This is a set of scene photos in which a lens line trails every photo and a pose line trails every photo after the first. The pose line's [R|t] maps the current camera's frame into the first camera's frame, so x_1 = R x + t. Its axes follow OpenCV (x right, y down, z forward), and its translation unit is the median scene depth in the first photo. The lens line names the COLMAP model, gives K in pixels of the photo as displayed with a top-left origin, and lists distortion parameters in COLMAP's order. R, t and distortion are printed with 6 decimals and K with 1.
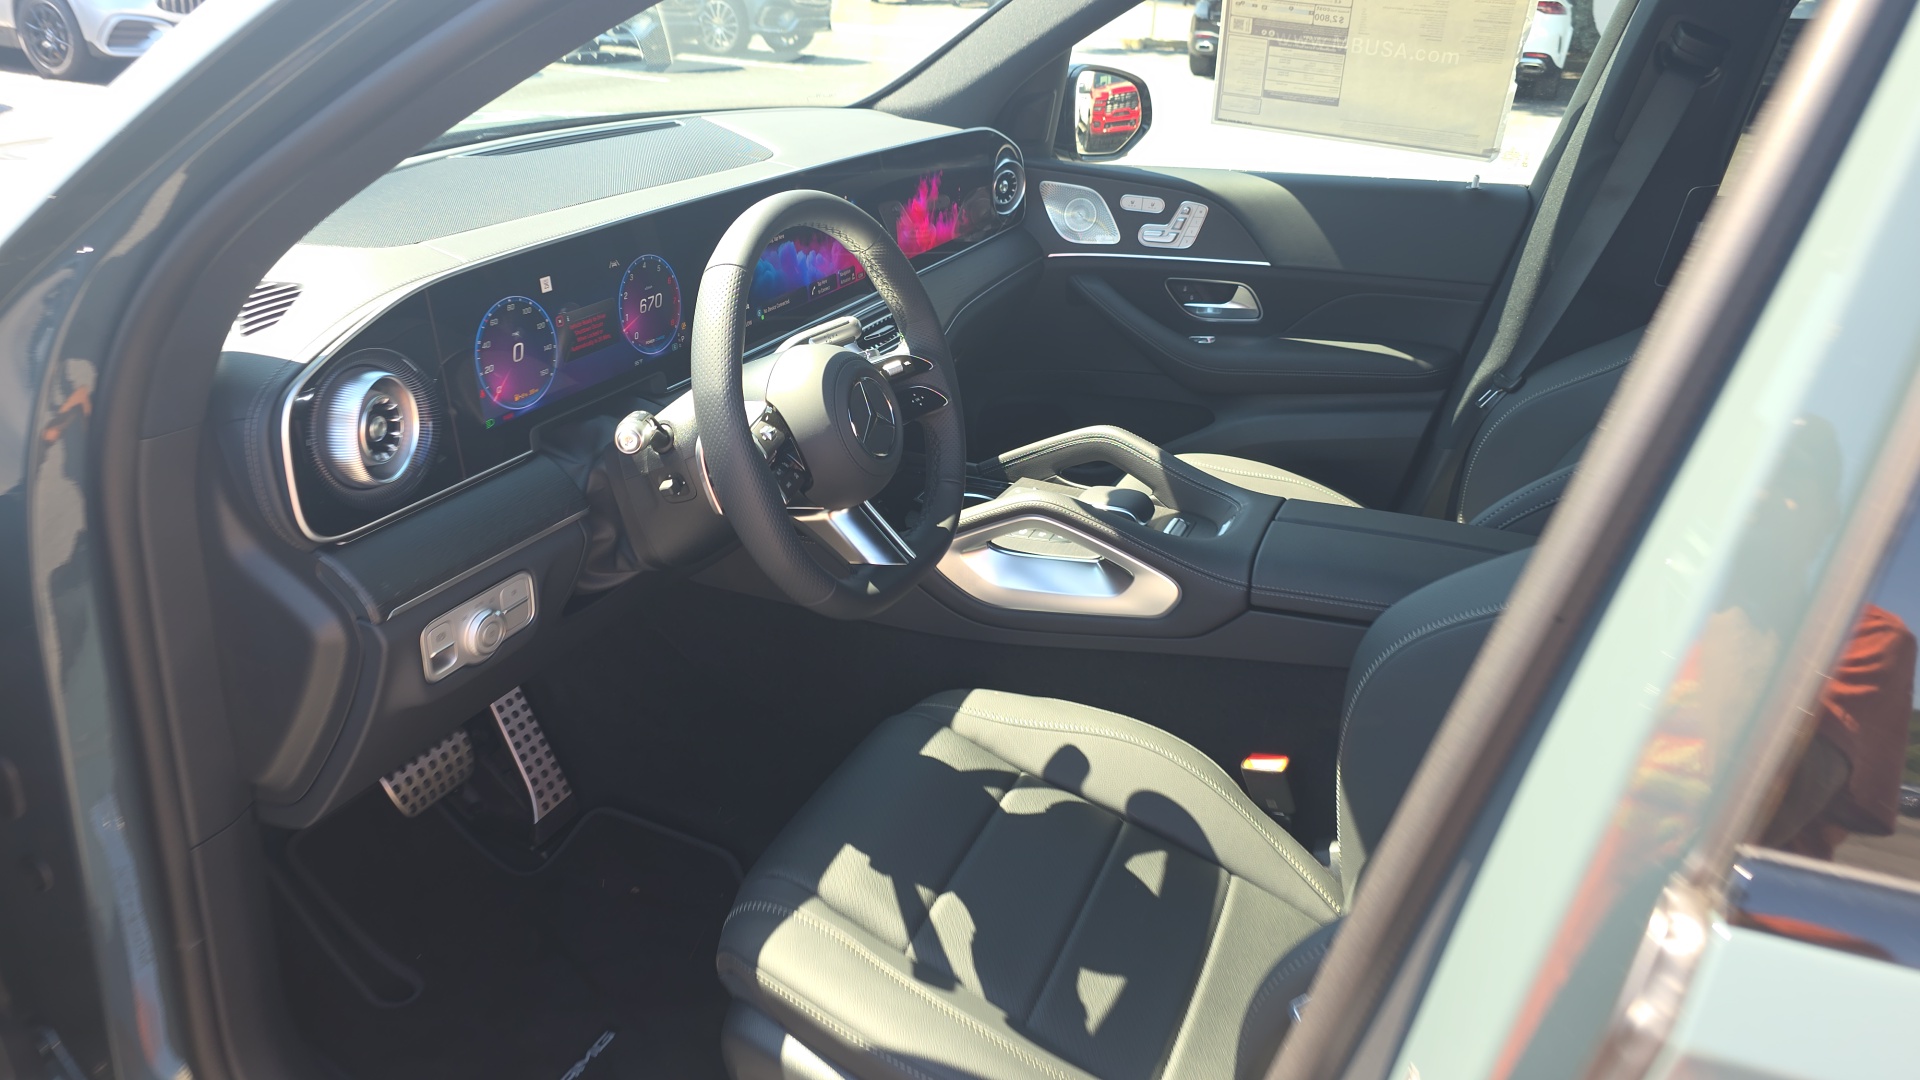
lens RADIAL K [[1310.7, 0, 975.9], [0, 1310.7, 498.2], [0, 0, 1]] dist [0.052783, -0.065975]
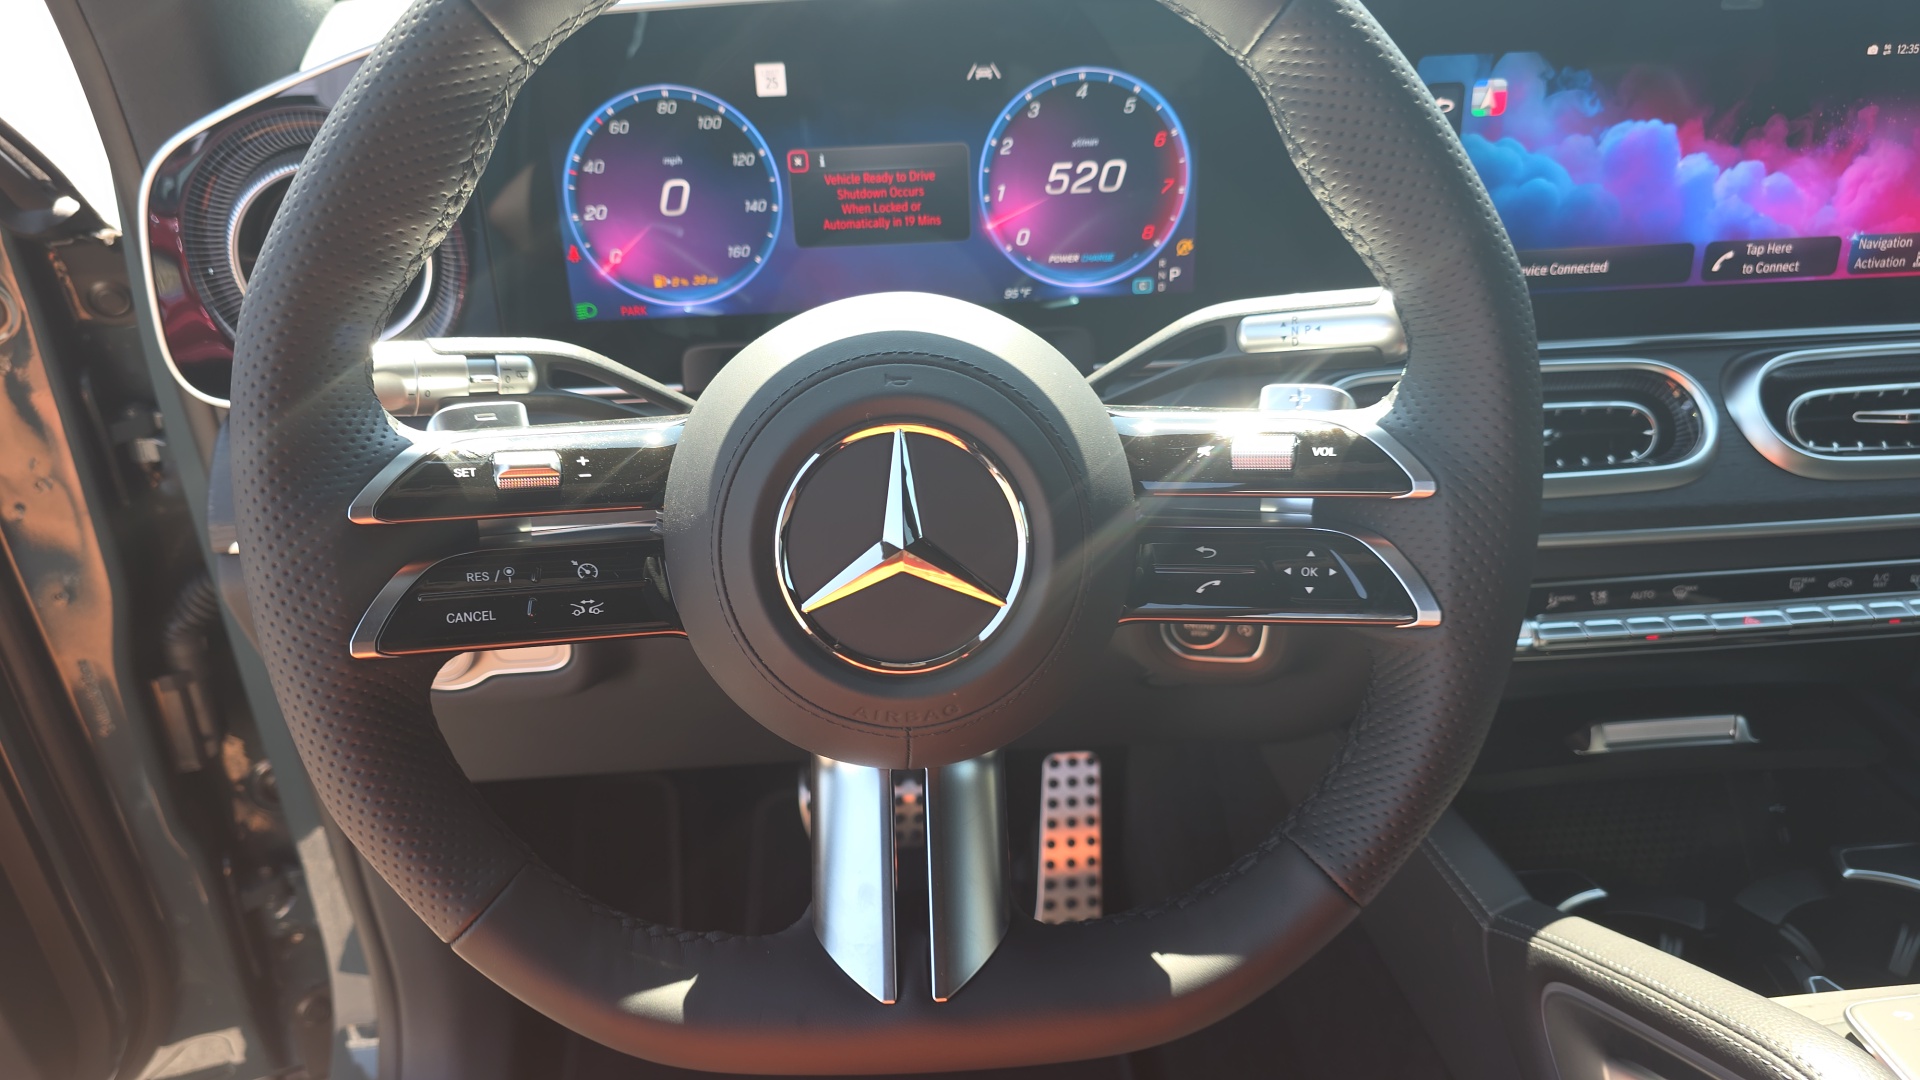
lens RADIAL K [[1310.7, 0, 942.2], [0, 1310.7, 563.2], [0, 0, 1]] dist [0.052783, -0.065975]
pose [[0.444105, 0.369639, -0.816172, 0.106907], [-0.306408, 0.918666, 0.249331, -0.080161], [0.841953, 0.139353, 0.521245, 0.475058]]
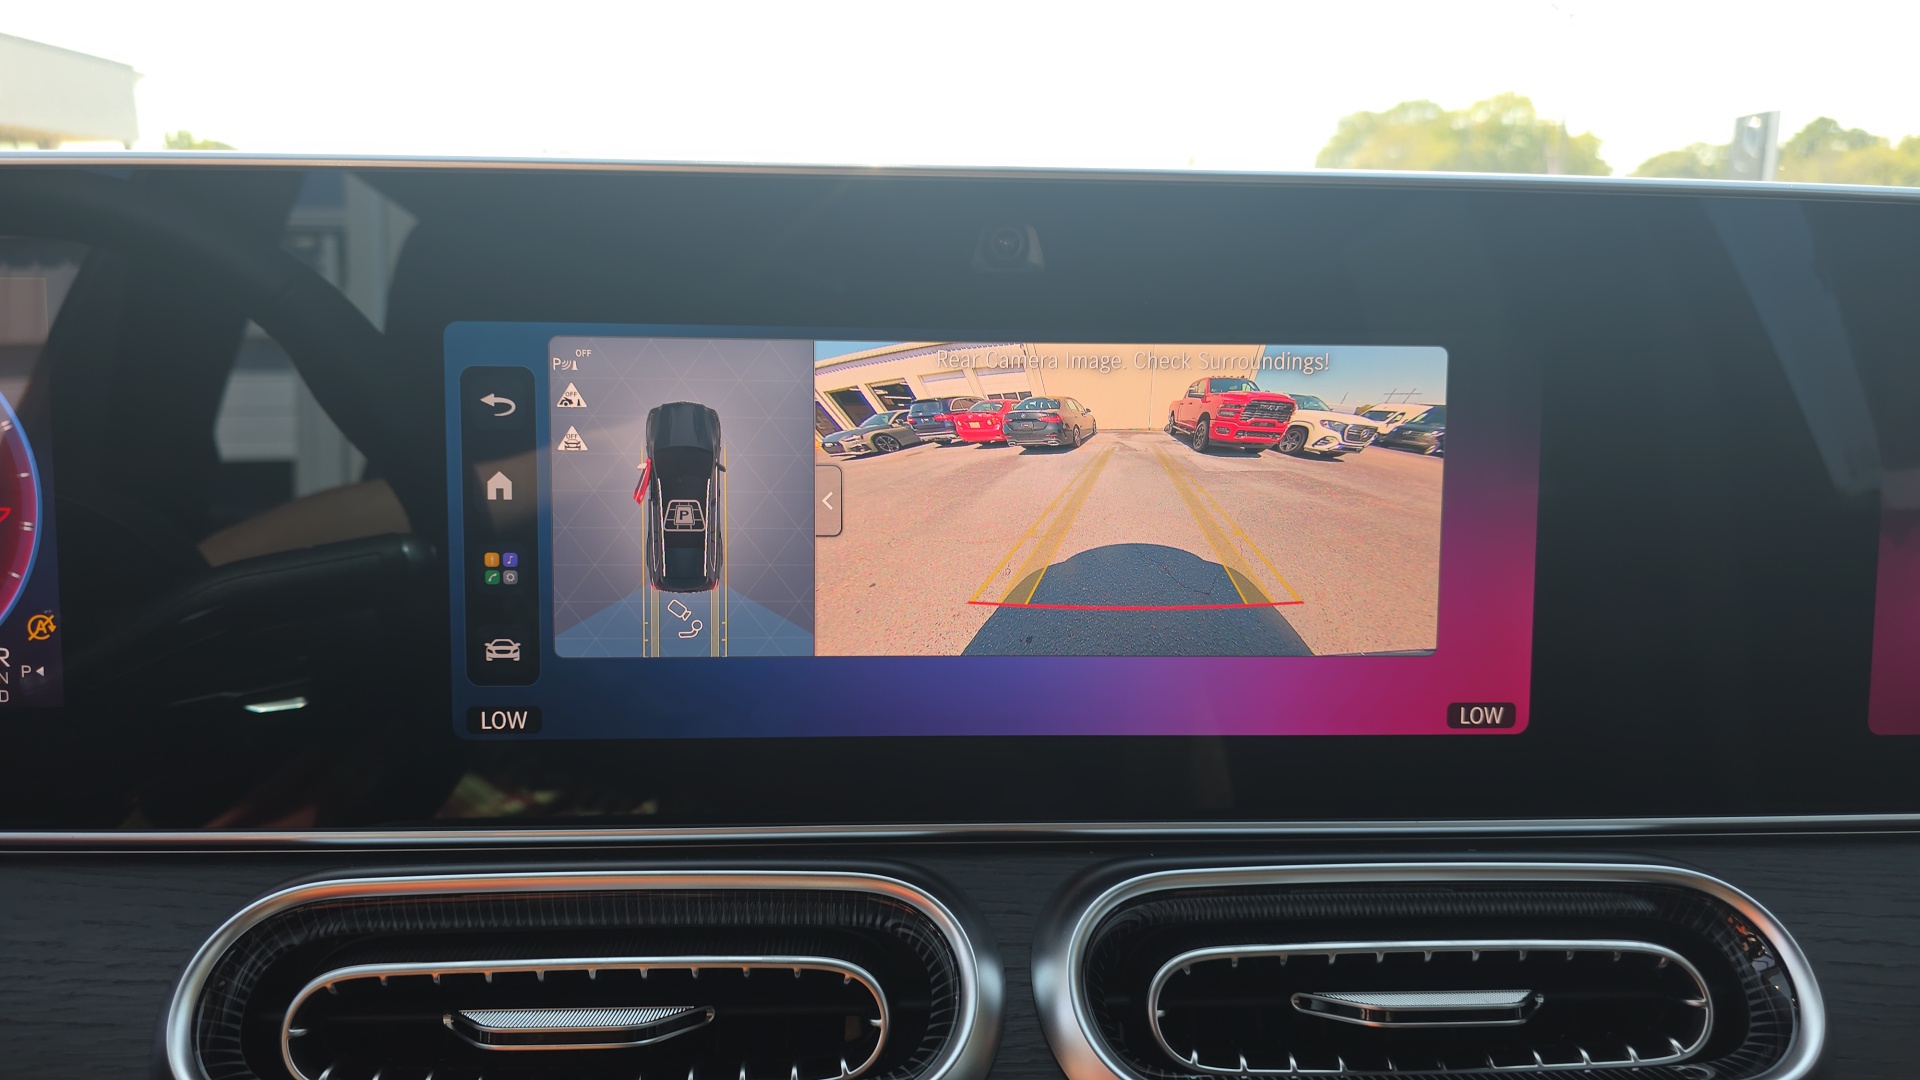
lens RADIAL K [[1310.7, 0, 959.5], [0, 1310.7, 524.9], [0, 0, 1]] dist [0.052783, -0.065975]
pose [[0.444137, 0.119572, -0.887944, 0.053069], [-0.347735, 0.936372, -0.047839, -0.134323], [0.825726, 0.330016, 0.457456, 0.691660]]
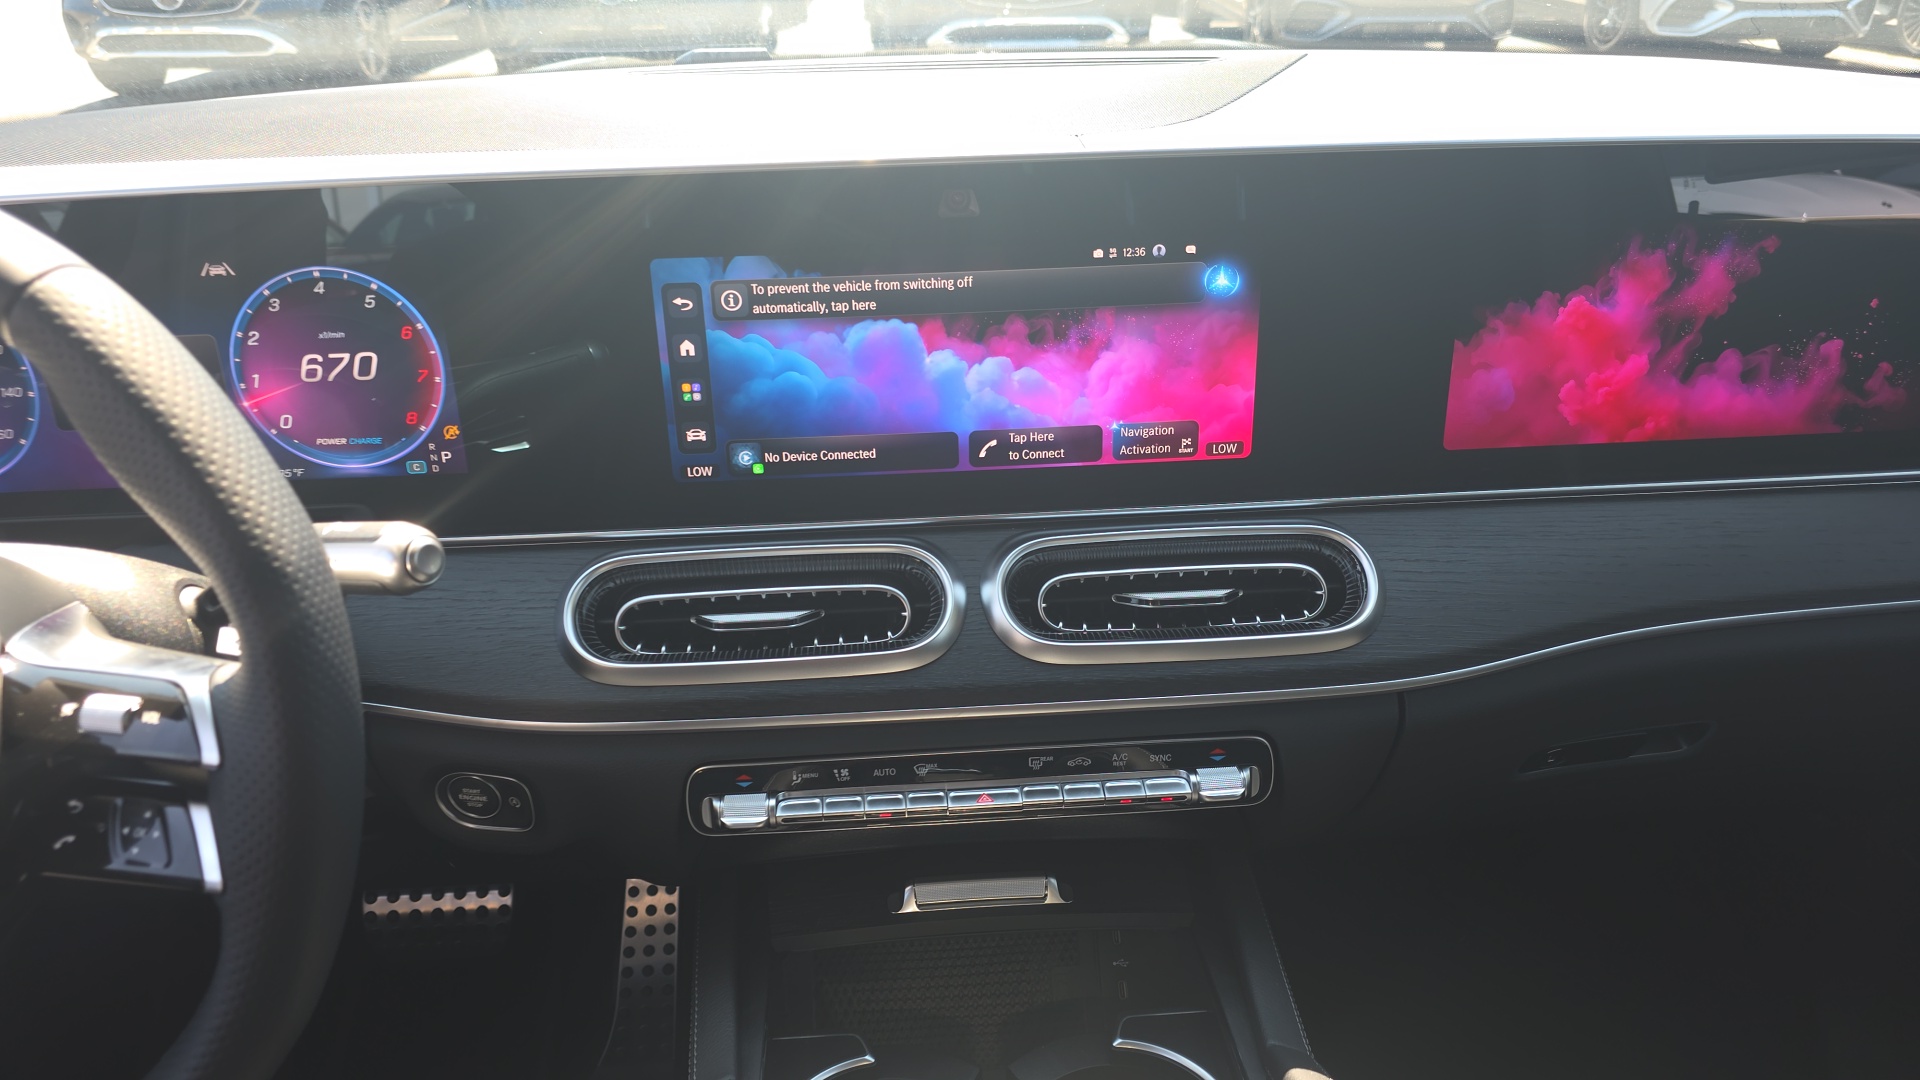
lens RADIAL K [[1310.7, 0, 956.7], [0, 1310.7, 554.5], [0, 0, 1]] dist [0.052783, -0.065975]
pose [[0.446389, 0.348706, -0.824100, 0.181607], [-0.315072, 0.923221, 0.219983, -0.170980], [0.837536, 0.161453, 0.521983, 0.615573]]
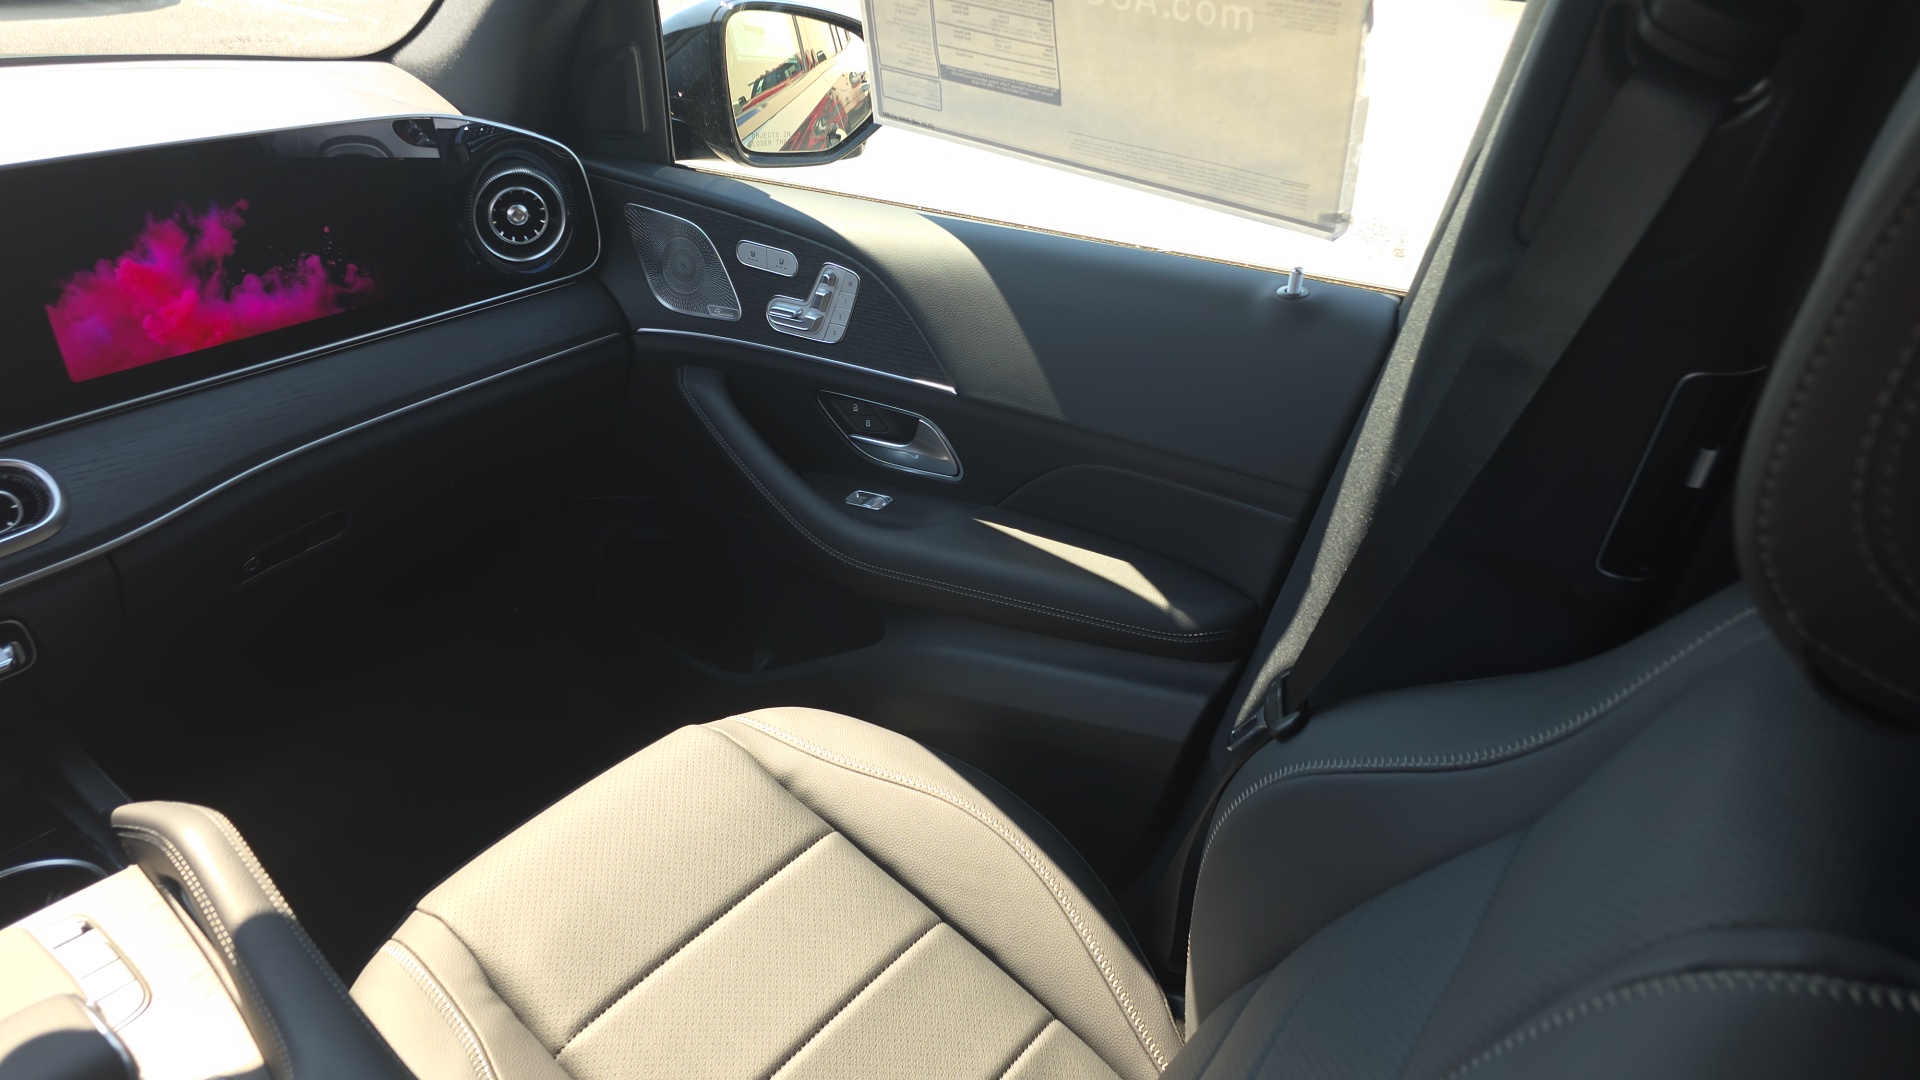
lens RADIAL K [[1310.7, 0, 965.7], [0, 1310.7, 557.5], [0, 0, 1]] dist [0.052783, -0.065975]
pose [[0.978548, 0.104559, -0.177512, 0.351062], [-0.086541, 0.990551, 0.106396, -0.176734], [0.186959, -0.088751, 0.978350, 0.484403]]
